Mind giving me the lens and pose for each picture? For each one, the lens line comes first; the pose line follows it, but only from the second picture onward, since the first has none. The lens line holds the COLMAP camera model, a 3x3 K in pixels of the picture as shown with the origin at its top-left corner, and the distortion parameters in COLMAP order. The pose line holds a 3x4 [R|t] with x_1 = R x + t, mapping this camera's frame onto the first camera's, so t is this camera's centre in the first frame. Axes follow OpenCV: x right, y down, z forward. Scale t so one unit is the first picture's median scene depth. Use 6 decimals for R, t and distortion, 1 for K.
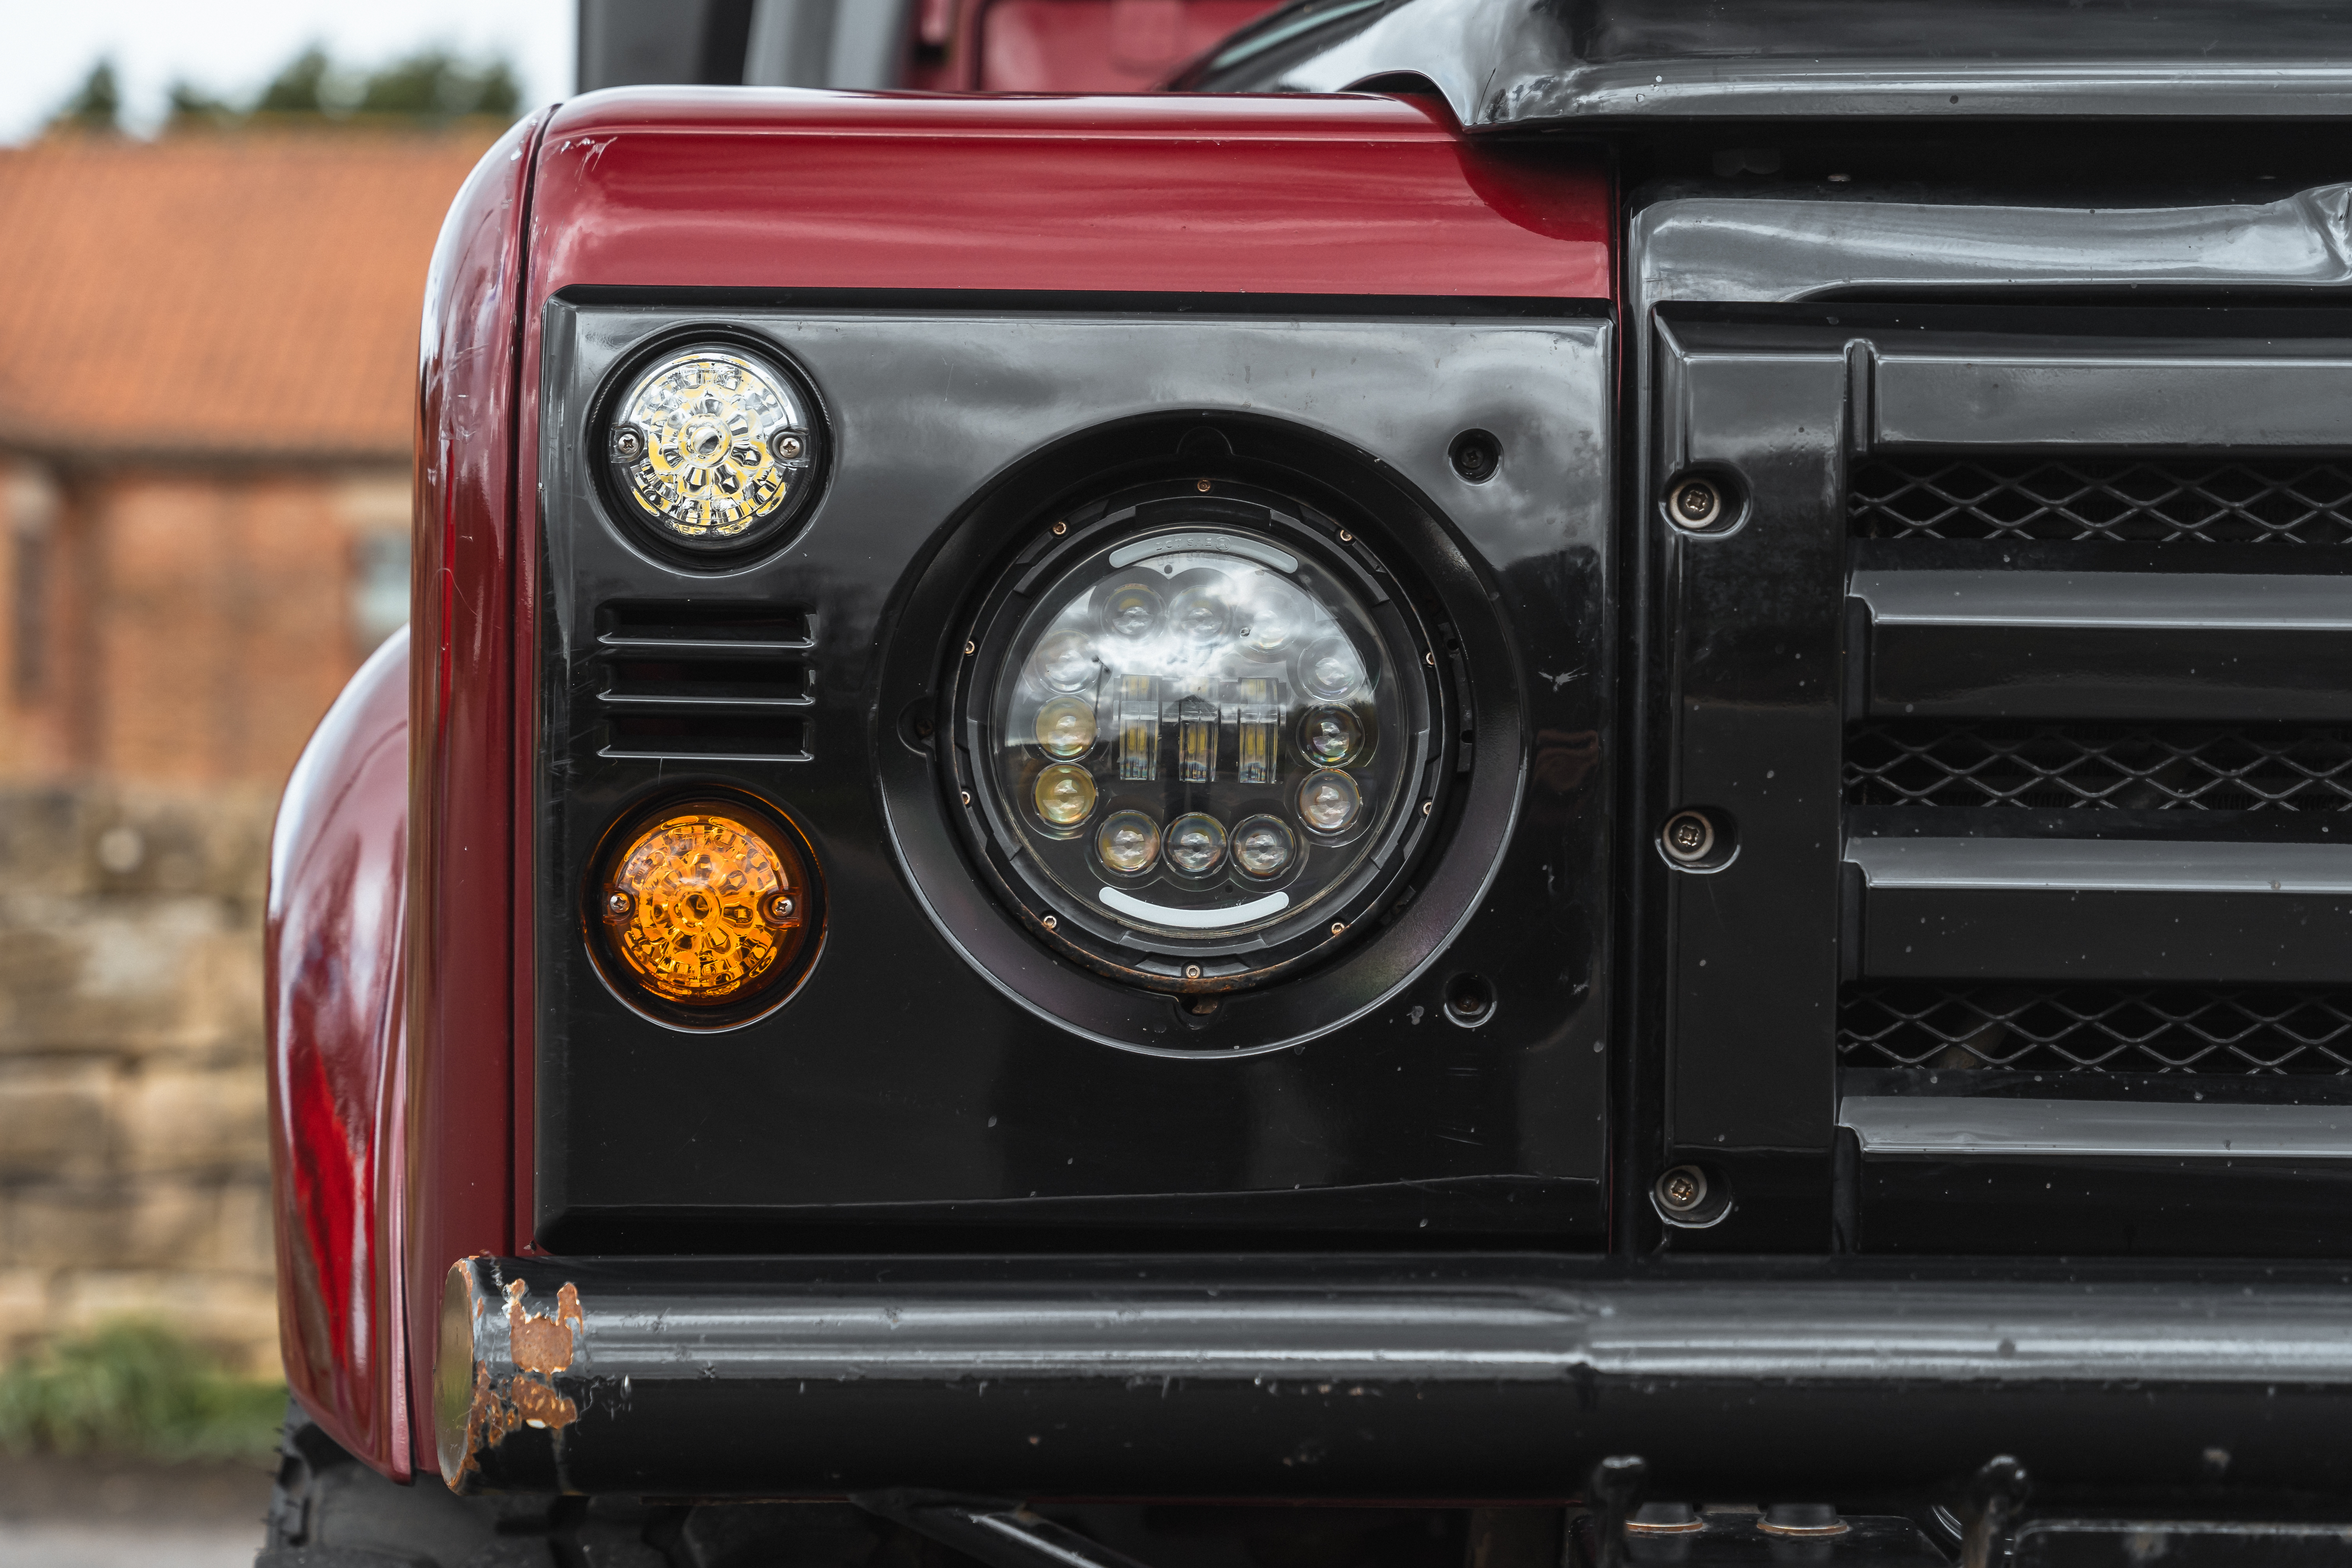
lens RADIAL K [[4737.8, 0, 1176.0], [0, 4737.8, 784.0], [0, 0, 1]] dist [-0.037052, -0.081961]
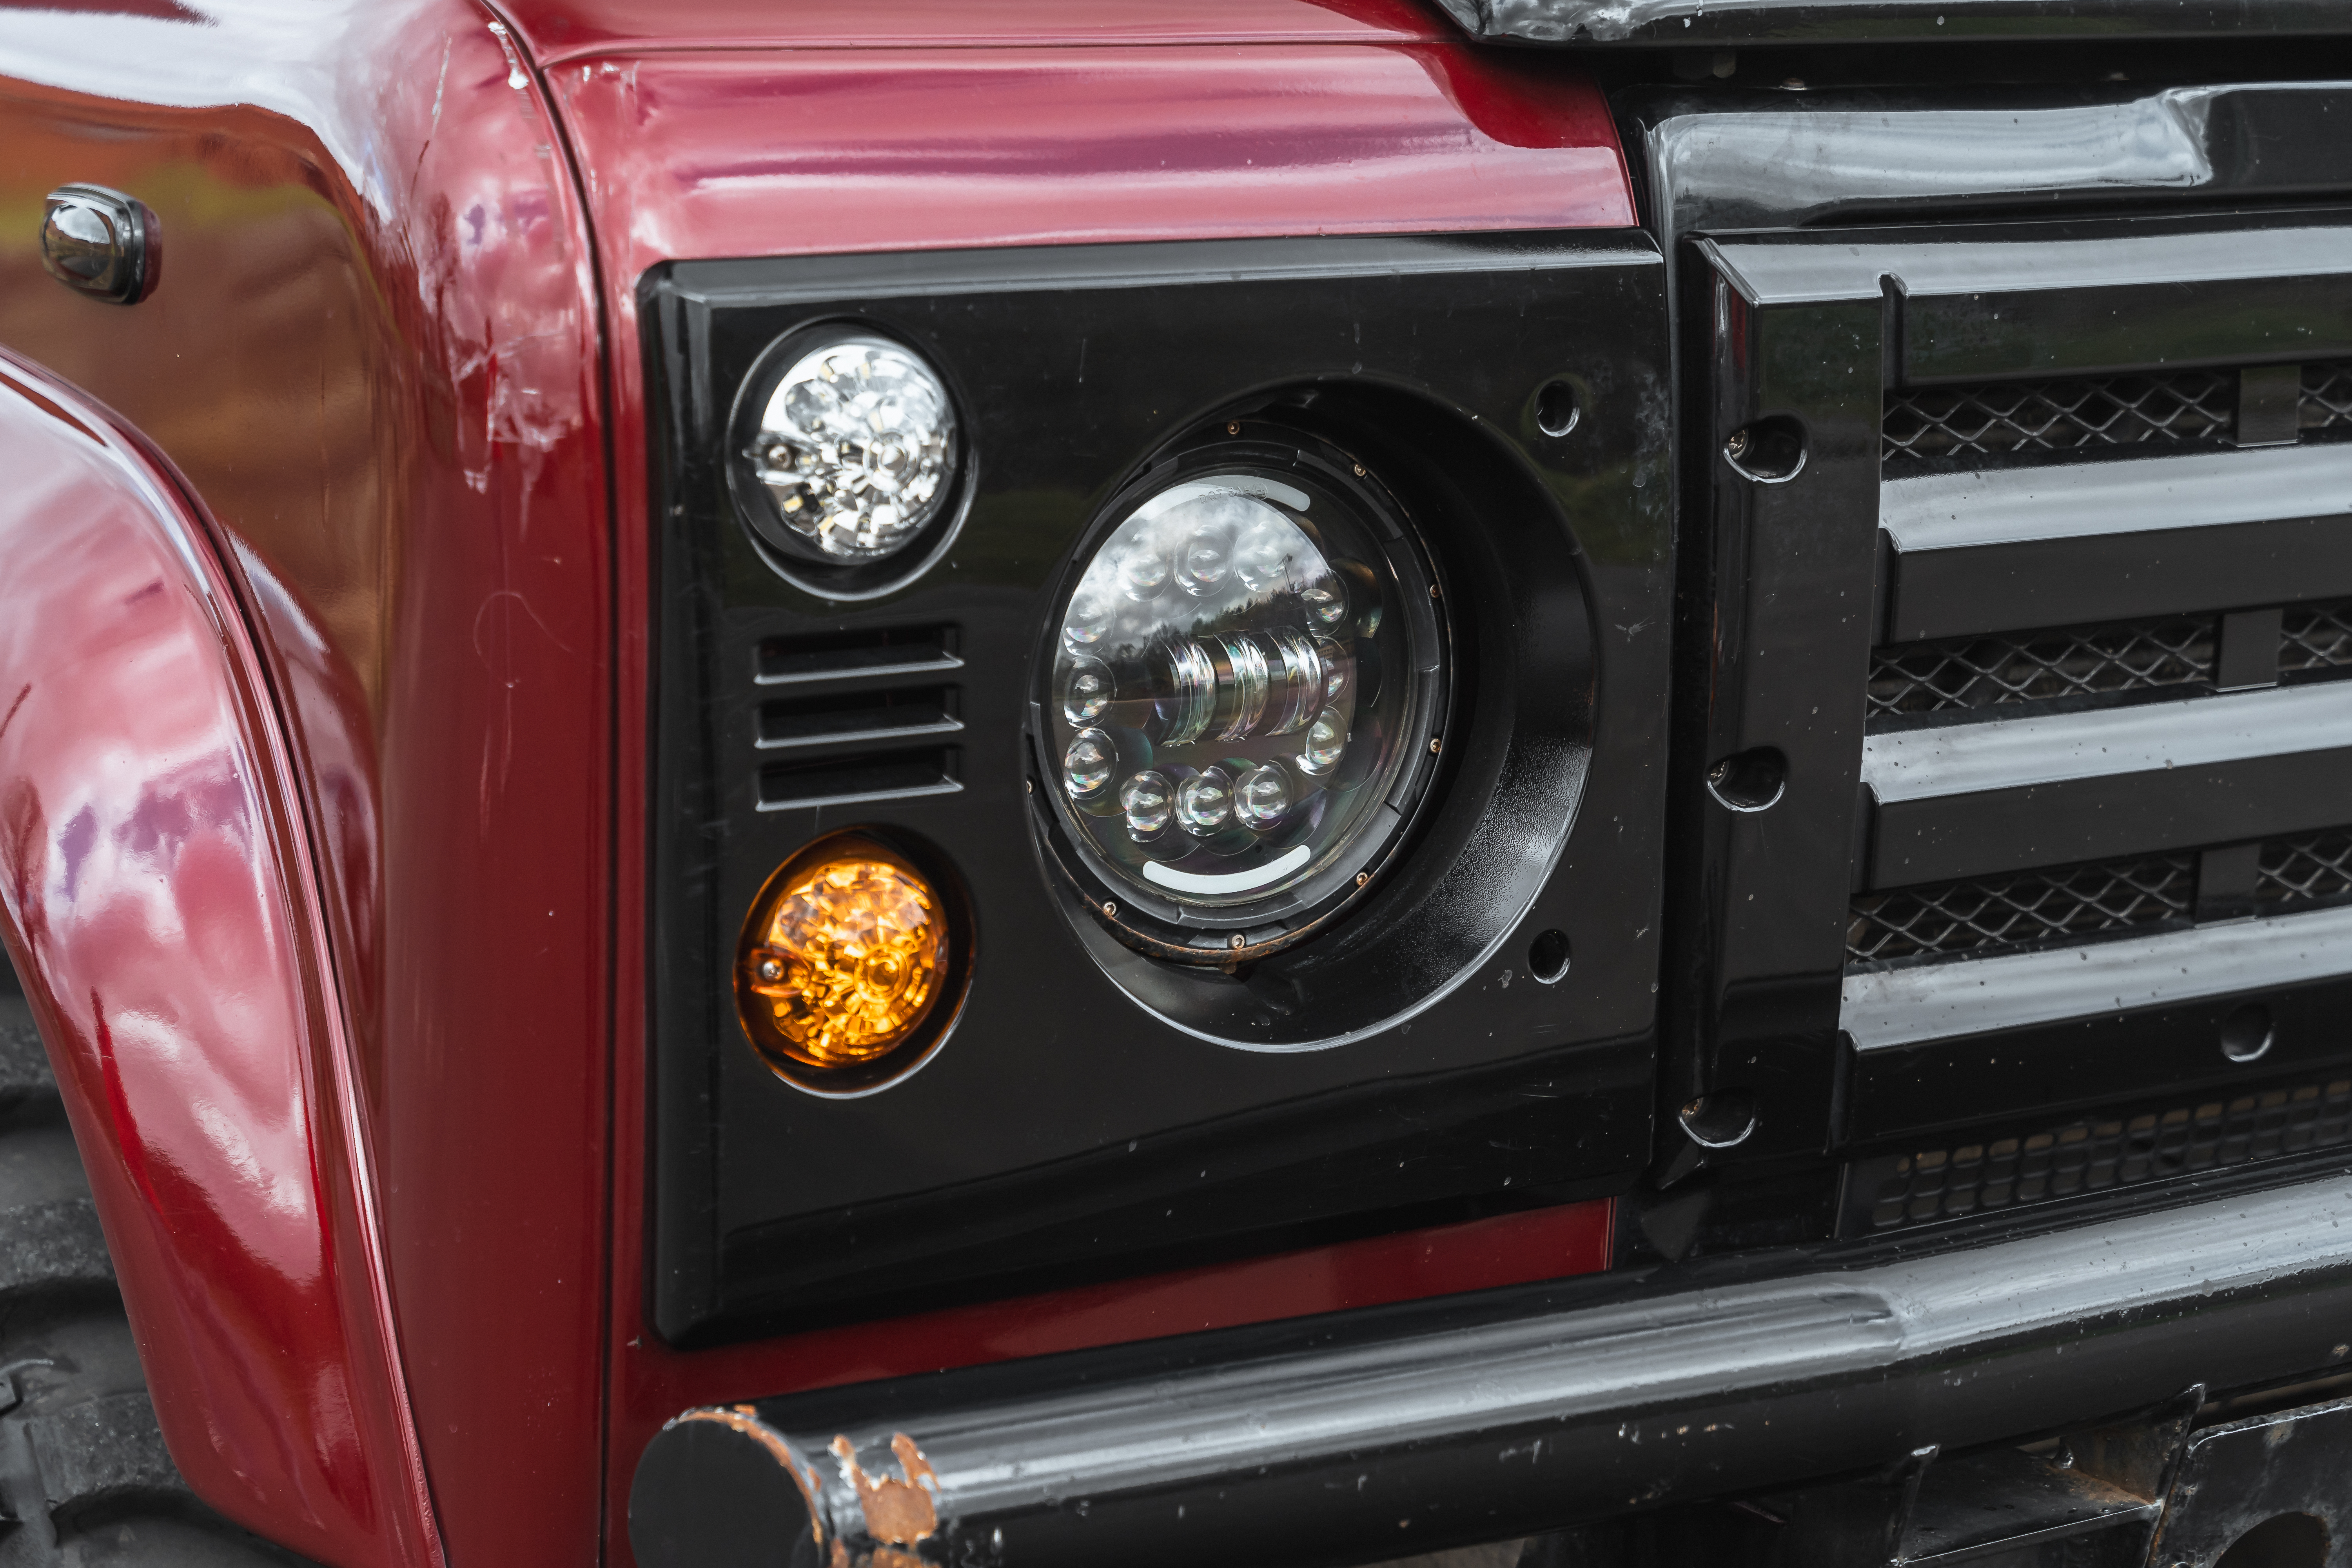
lens RADIAL K [[4683.7, 0, 1176.0], [0, 4683.7, 784.0], [0, 0, 1]] dist [-0.060665, -0.161301]
pose [[0.840113, -0.108285, 0.531493, -0.515935], [-0.003862, 0.978651, 0.205492, -0.189177], [-0.542398, -0.174689, 0.821759, 0.244572]]
